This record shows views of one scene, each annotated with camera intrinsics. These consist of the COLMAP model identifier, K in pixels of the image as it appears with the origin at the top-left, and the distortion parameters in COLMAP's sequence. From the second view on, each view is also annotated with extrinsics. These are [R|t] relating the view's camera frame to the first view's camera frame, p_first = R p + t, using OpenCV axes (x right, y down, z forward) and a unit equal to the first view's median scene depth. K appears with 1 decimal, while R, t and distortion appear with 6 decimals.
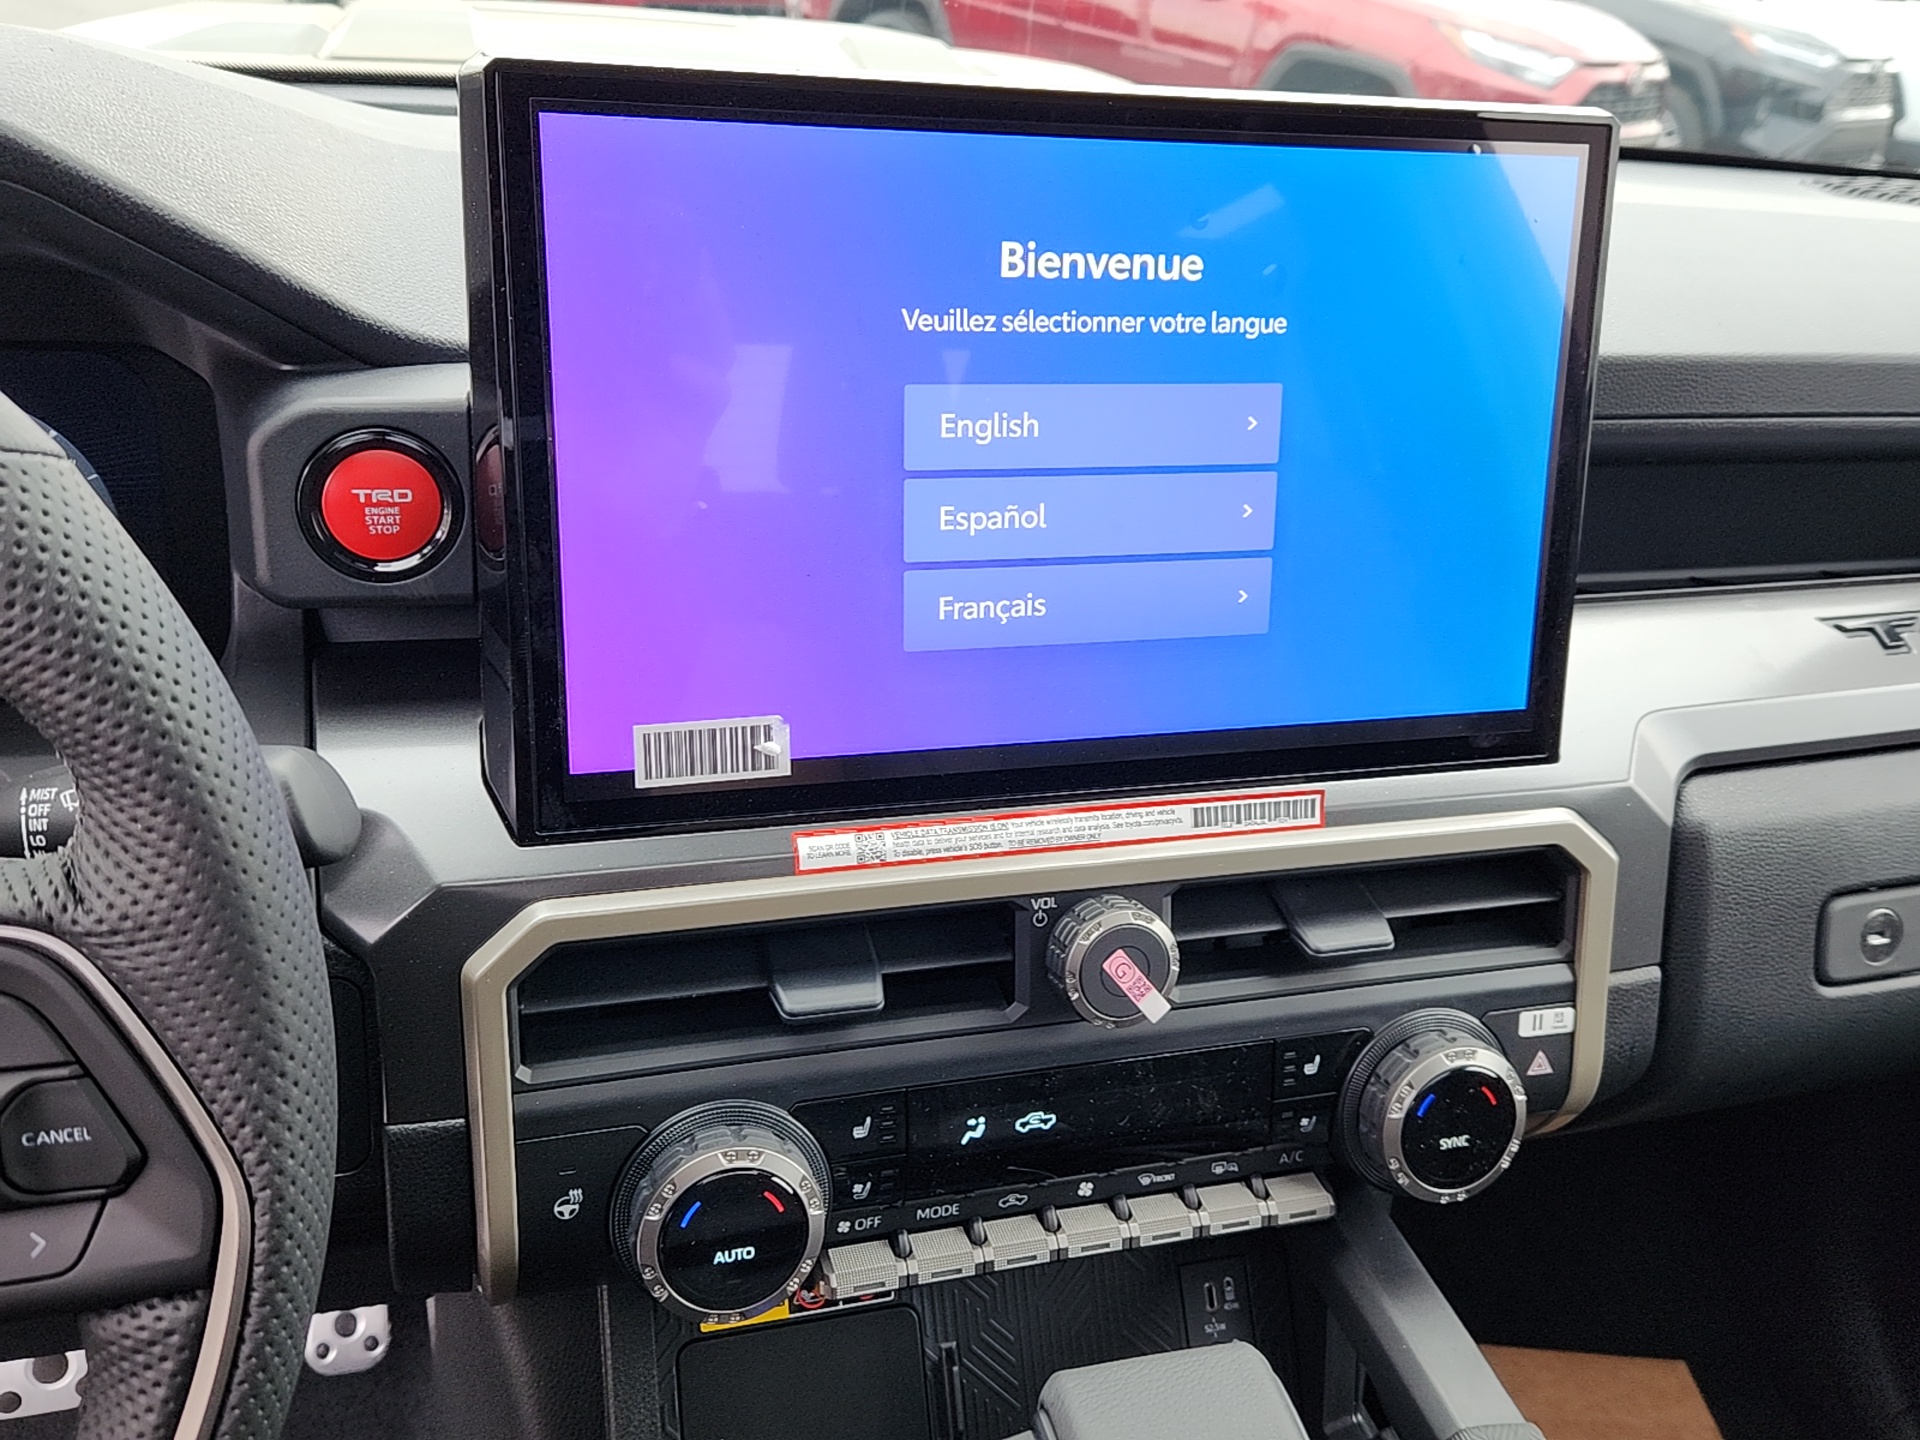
lens RADIAL K [[1714.5, 0, 1018.7], [0, 1714.5, 737.5], [0, 0, 1]] dist [0.083377, -0.093772]
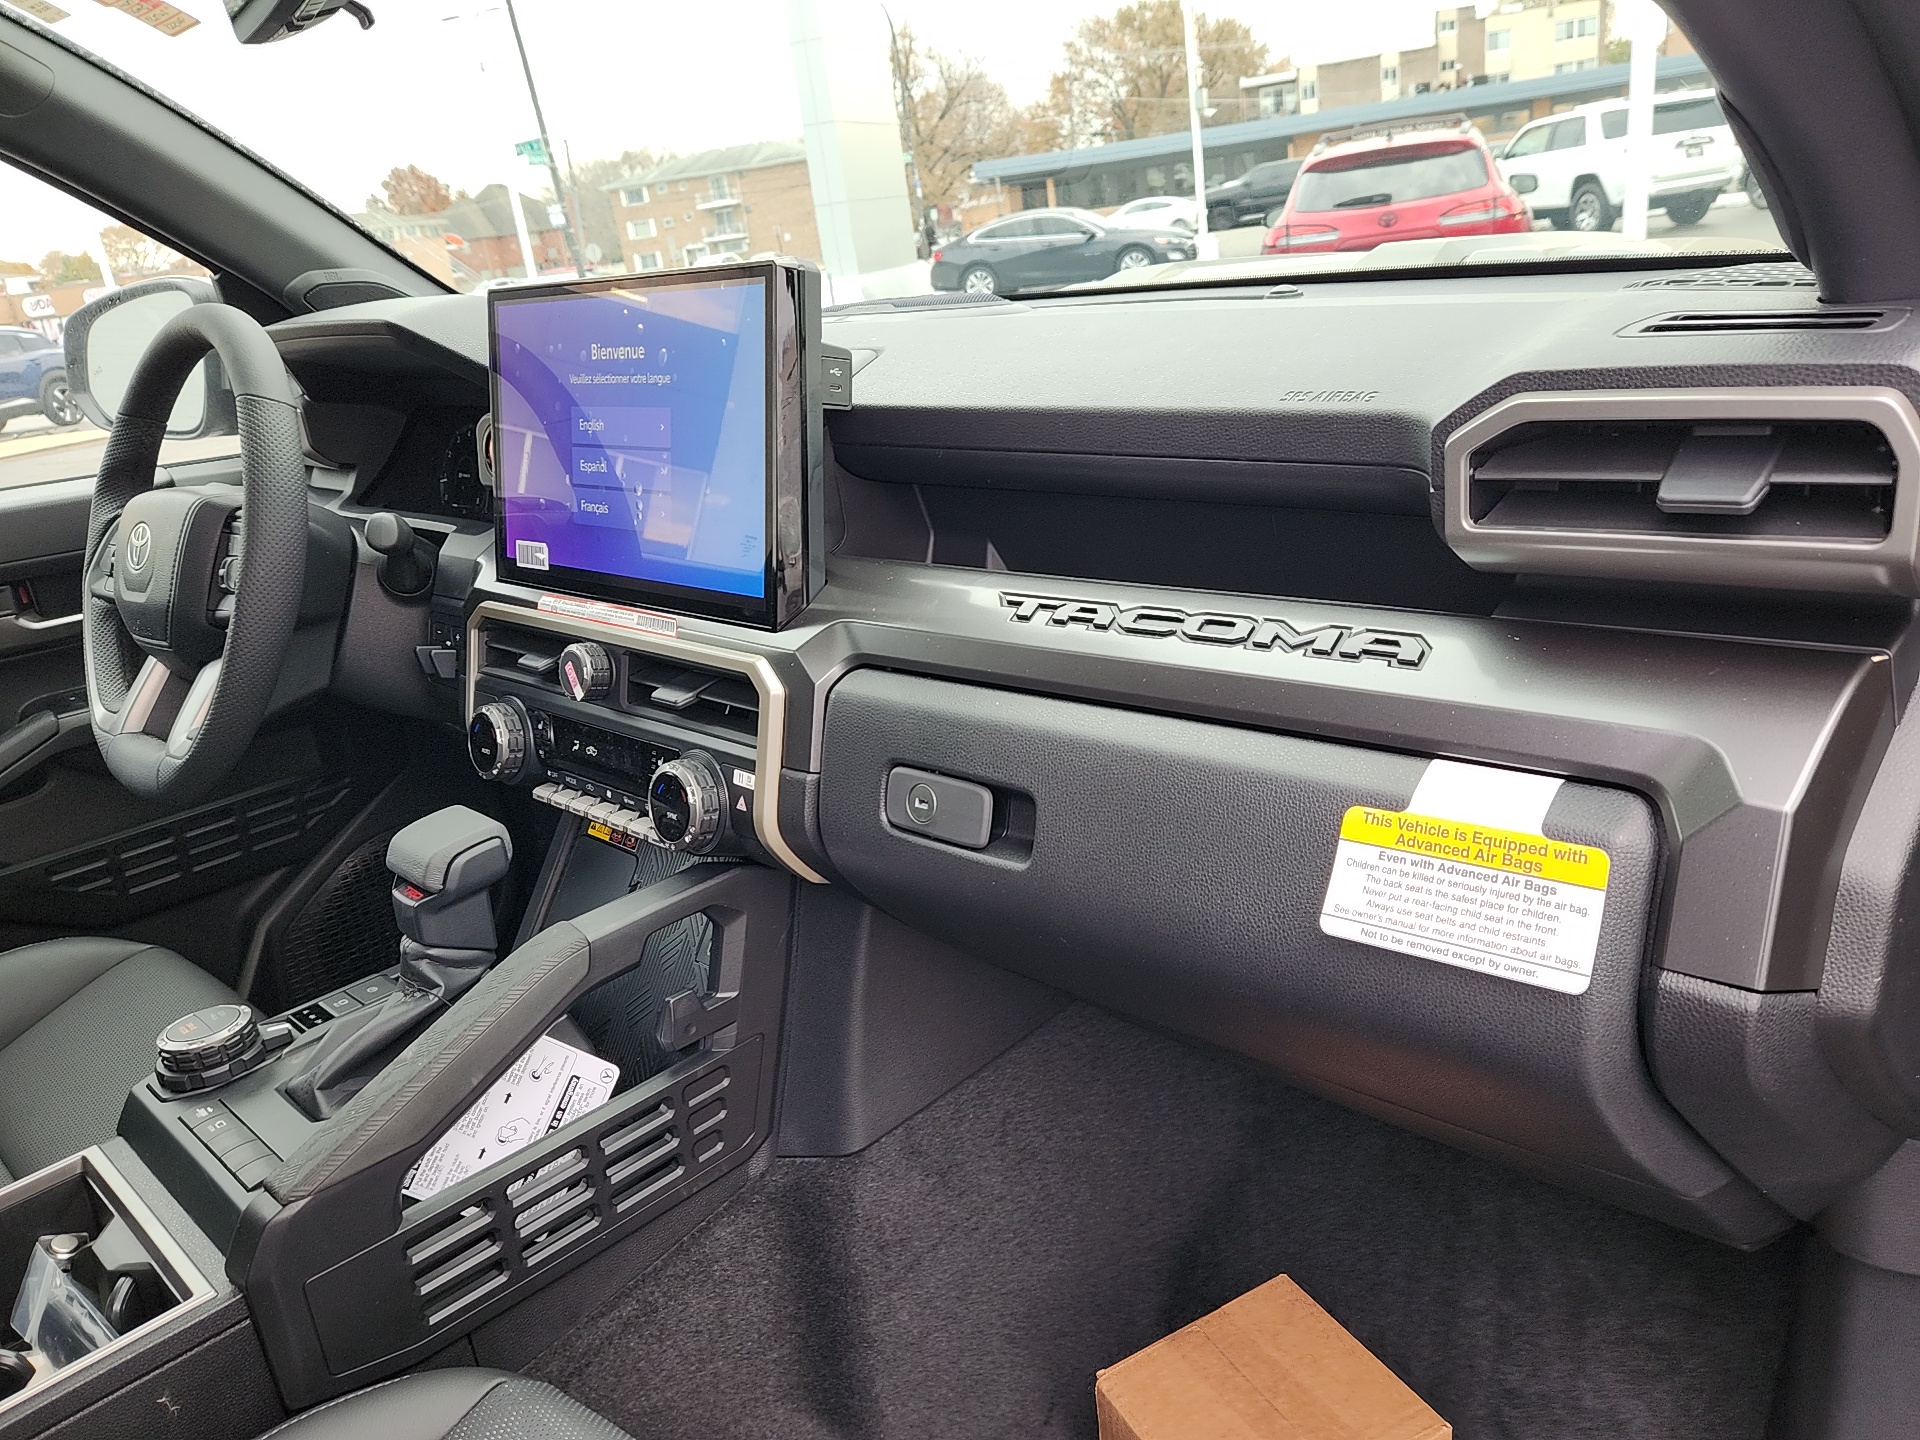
lens RADIAL K [[1412.2, 0, 1036.8], [0, 1412.2, 722.4], [0, 0, 1]] dist [0.042086, -0.014224]
pose [[0.475777, 0.169371, -0.863105, 1.837115], [-0.231999, 0.970700, 0.062598, -0.051252], [0.848418, 0.170457, 0.501130, 0.593609]]
